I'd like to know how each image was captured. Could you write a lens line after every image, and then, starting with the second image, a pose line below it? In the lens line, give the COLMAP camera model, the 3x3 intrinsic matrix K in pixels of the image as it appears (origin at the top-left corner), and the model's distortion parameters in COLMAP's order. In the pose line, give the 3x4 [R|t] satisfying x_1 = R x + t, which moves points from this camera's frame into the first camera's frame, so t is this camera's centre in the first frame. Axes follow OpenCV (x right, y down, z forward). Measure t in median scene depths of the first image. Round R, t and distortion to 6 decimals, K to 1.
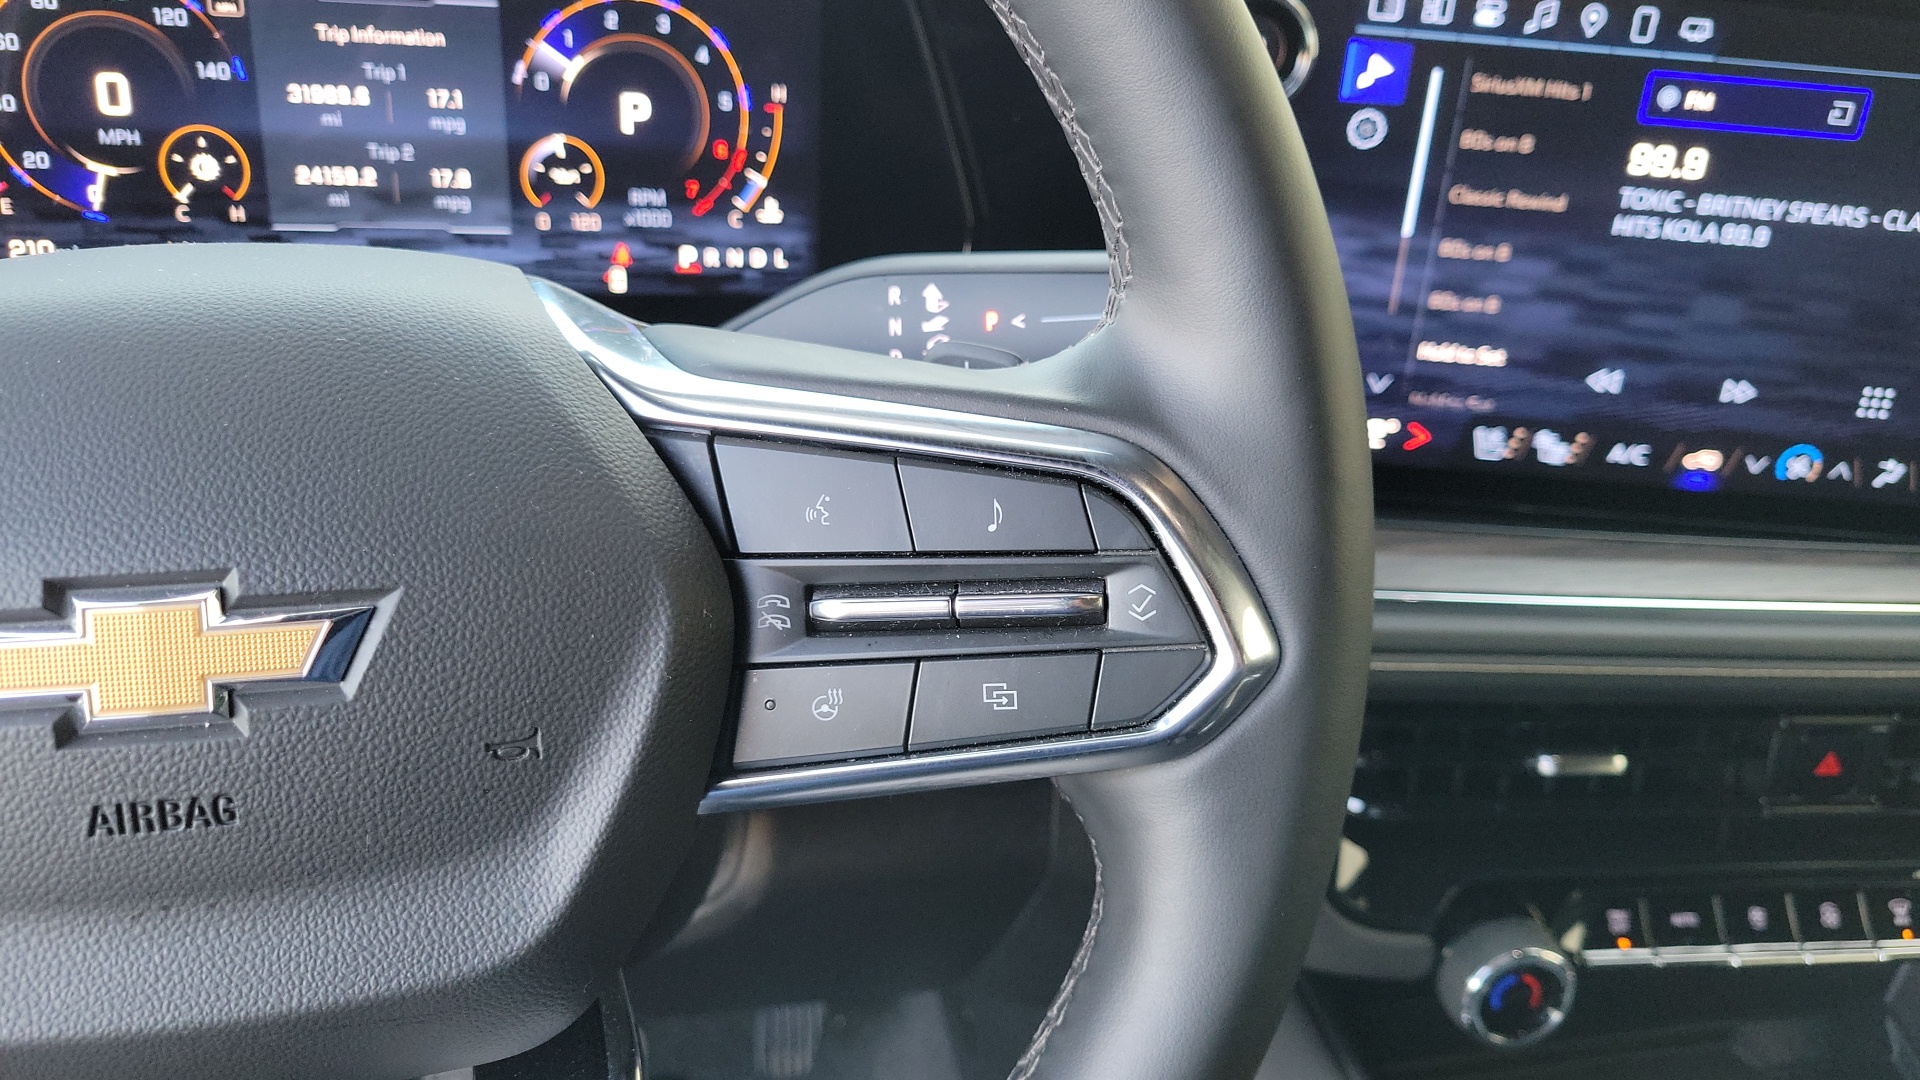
lens RADIAL K [[1470.0, 0, 976.6], [0, 1470.0, 535.9], [0, 0, 1]] dist [0.001765, -0.001950]
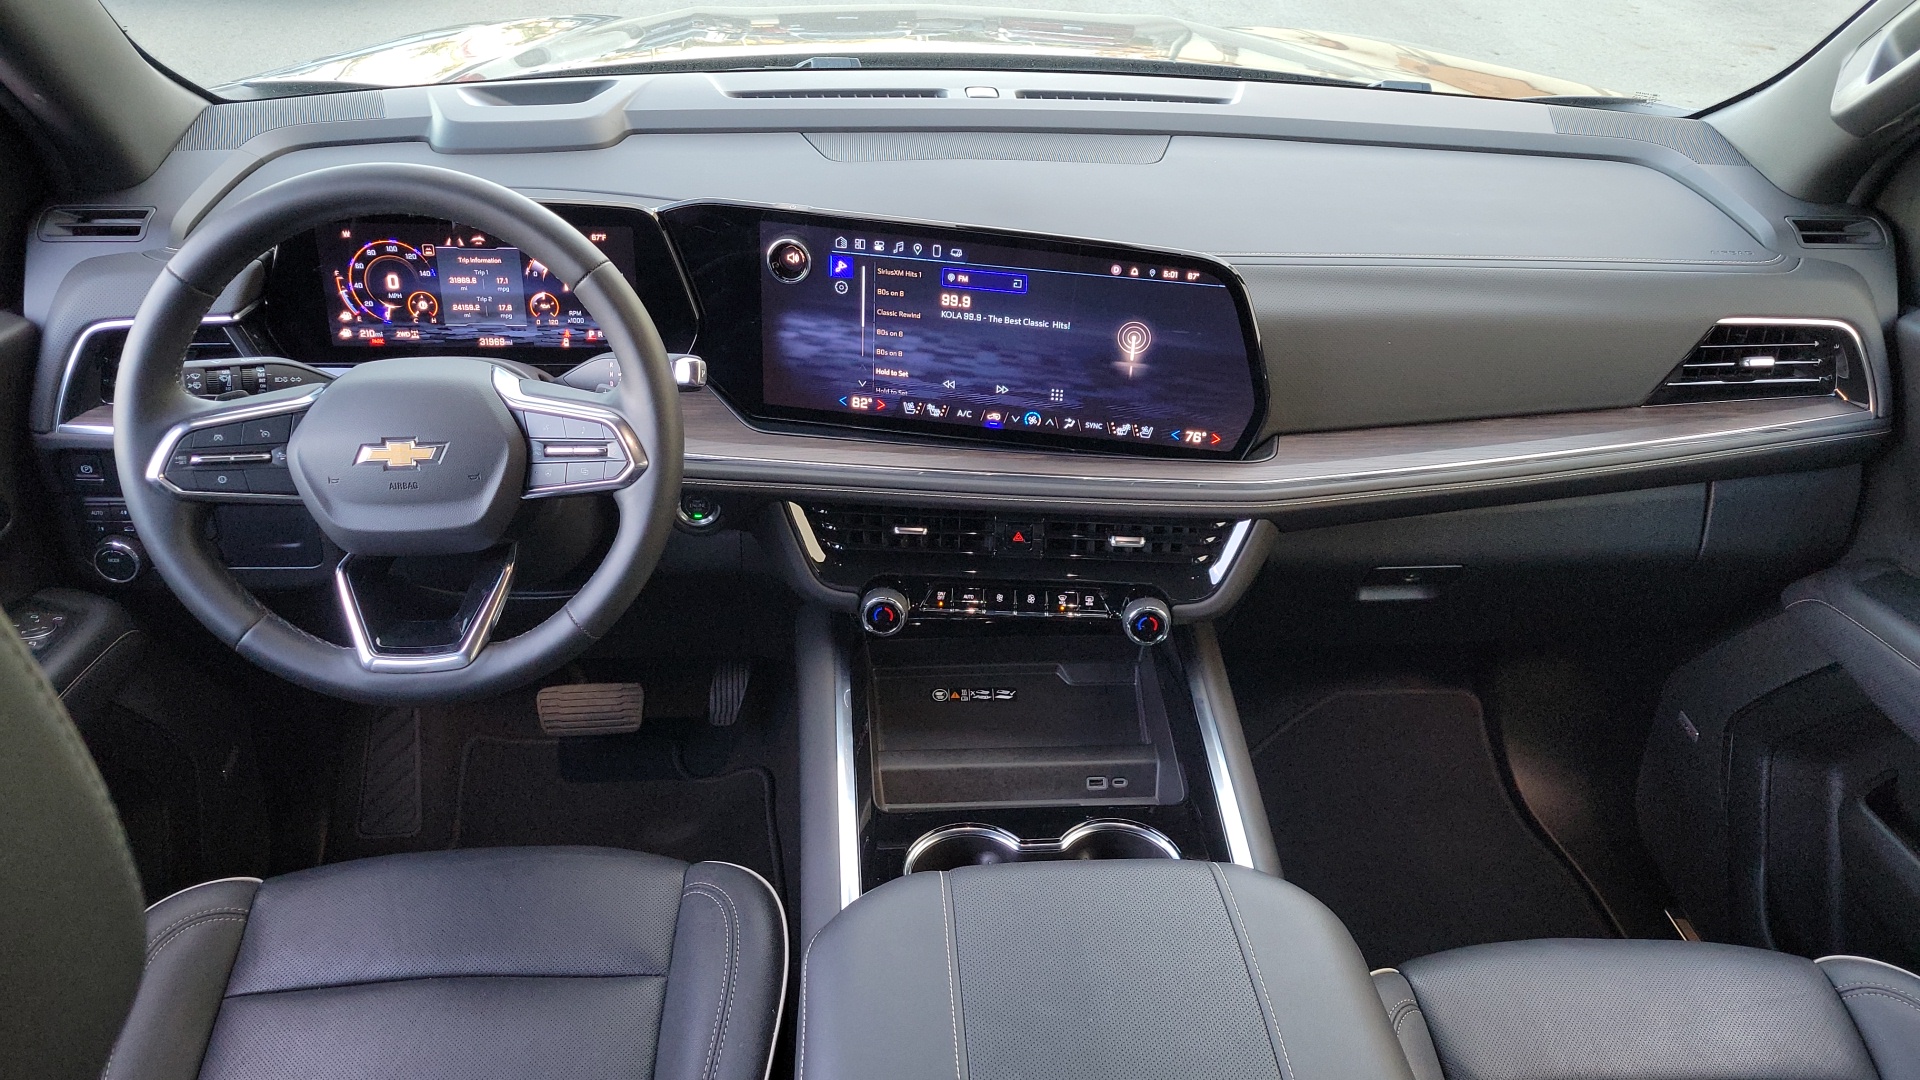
lens RADIAL K [[1431.8, 0, 972.0], [0, 1431.8, 551.9], [0, 0, 1]] dist [0.051745, -0.029487]
pose [[0.988621, 0.034998, -0.146301, 0.925741], [-0.025245, 0.997366, 0.067998, 0.014639], [0.148295, -0.063531, 0.986900, -1.587727]]
